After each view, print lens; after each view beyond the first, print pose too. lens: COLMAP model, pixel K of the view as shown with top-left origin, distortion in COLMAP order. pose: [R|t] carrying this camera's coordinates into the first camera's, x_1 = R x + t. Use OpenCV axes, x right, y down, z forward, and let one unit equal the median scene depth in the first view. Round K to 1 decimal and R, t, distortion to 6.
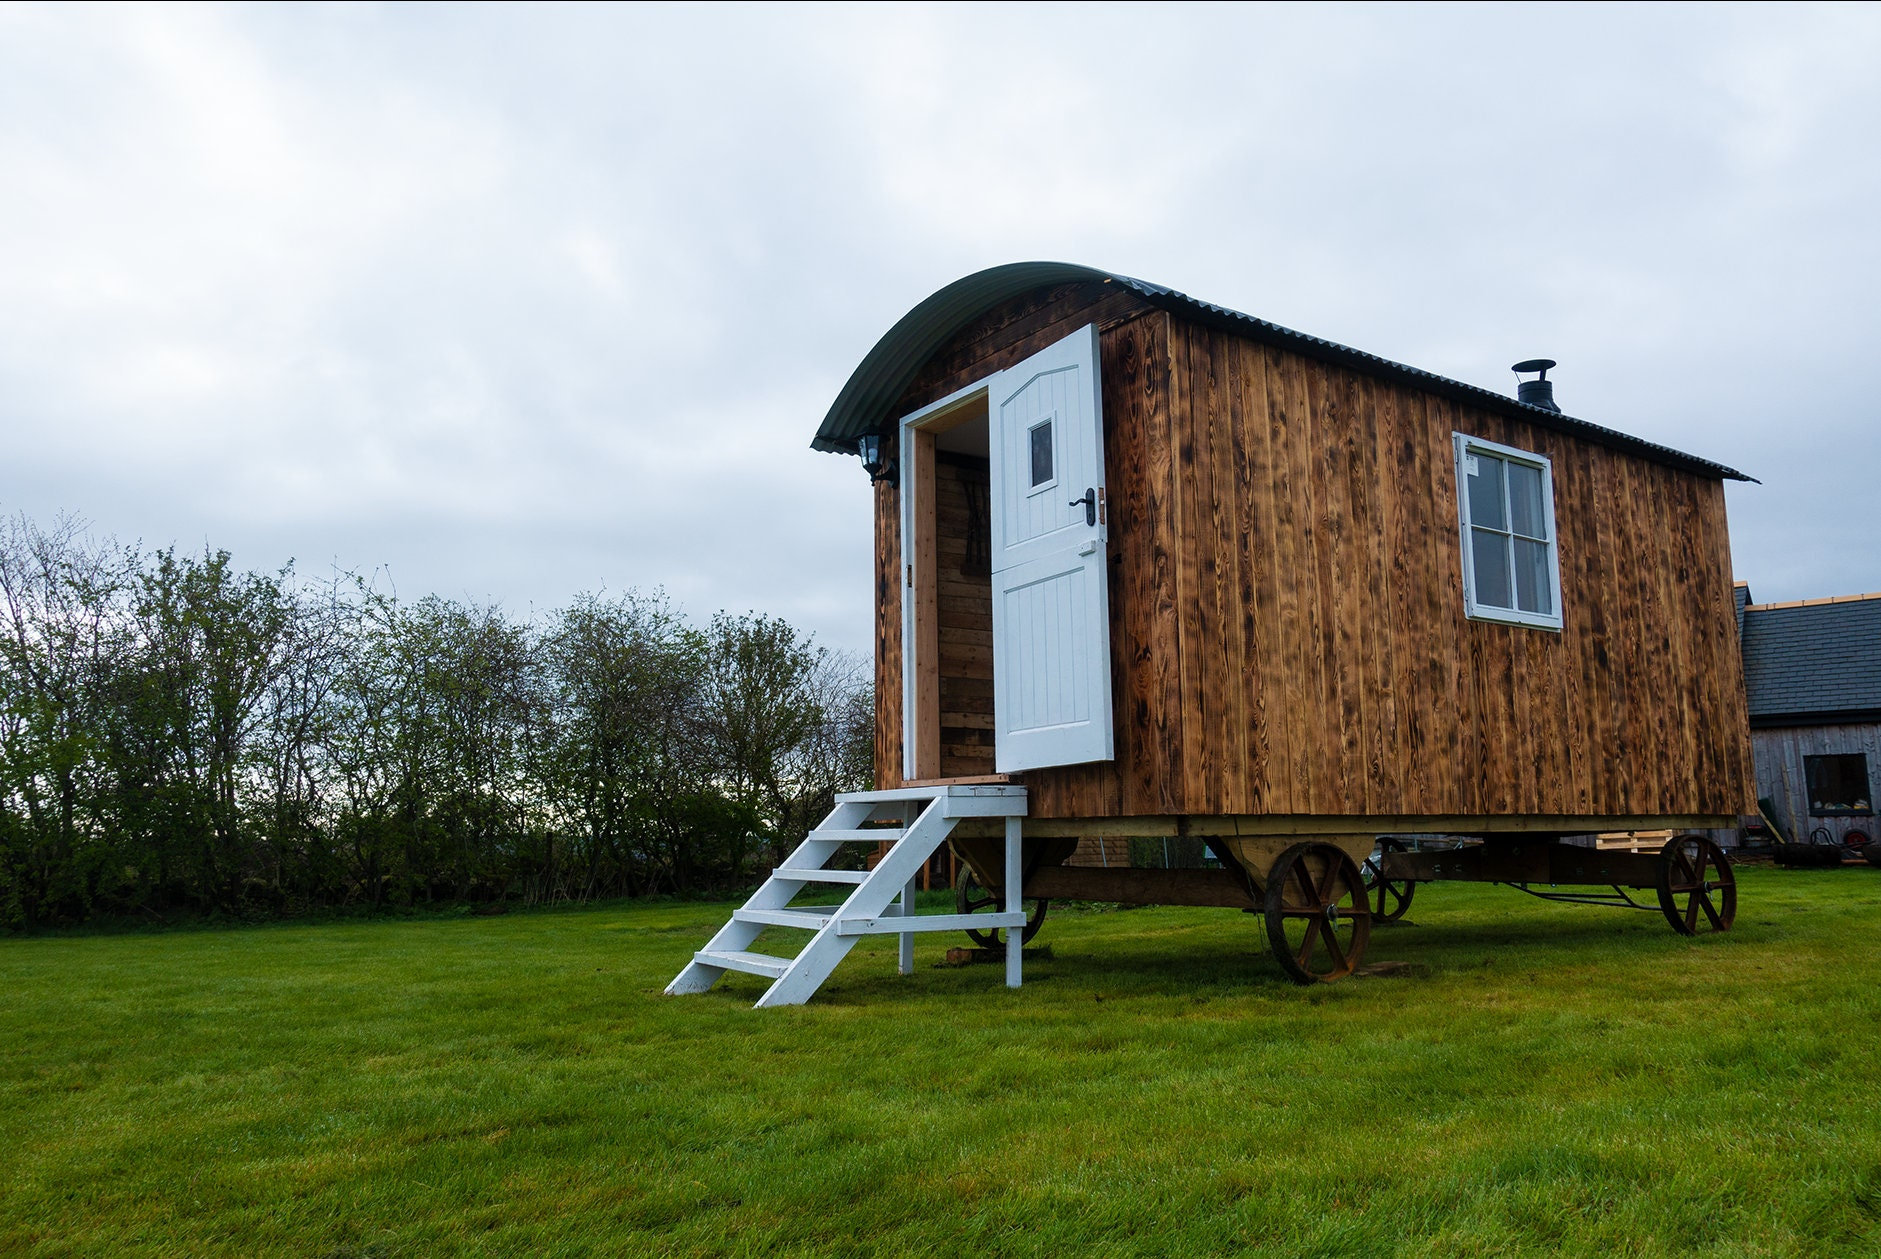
lens RADIAL K [[1265.4, 0, 940.5], [0, 1265.4, 629.5], [0, 0, 1]] dist [-0.001331, -0.000782]
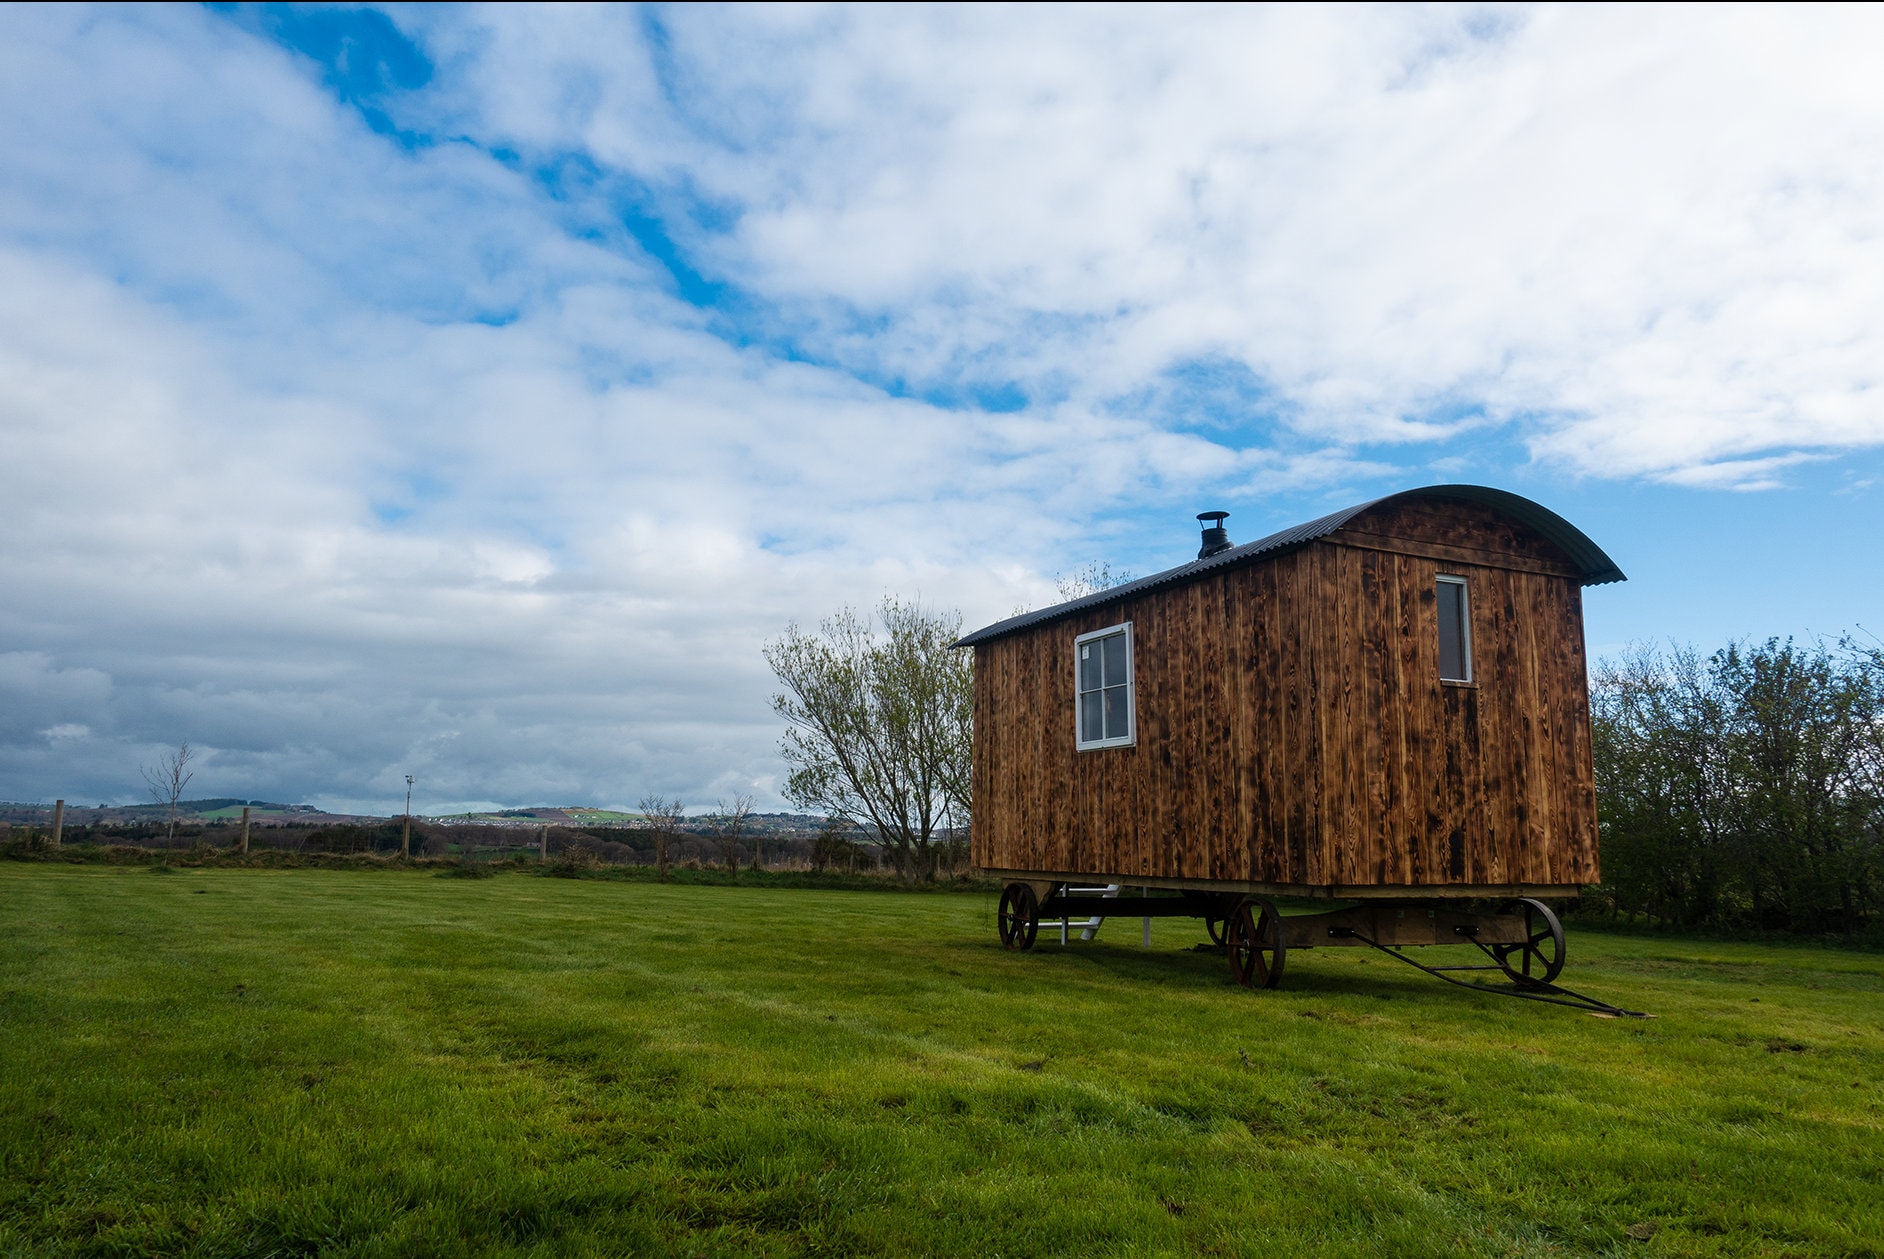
lens RADIAL K [[1267.4, 0, 942.0], [0, 1267.4, 629.5], [0, 0, 1]] dist [-0.001331, -0.000782]
pose [[-0.158859, -0.159704, -0.974299, 1.890663], [0.141916, 0.972889, -0.182612, 0.101738], [0.977048, -0.167279, -0.131888, 0.976144]]
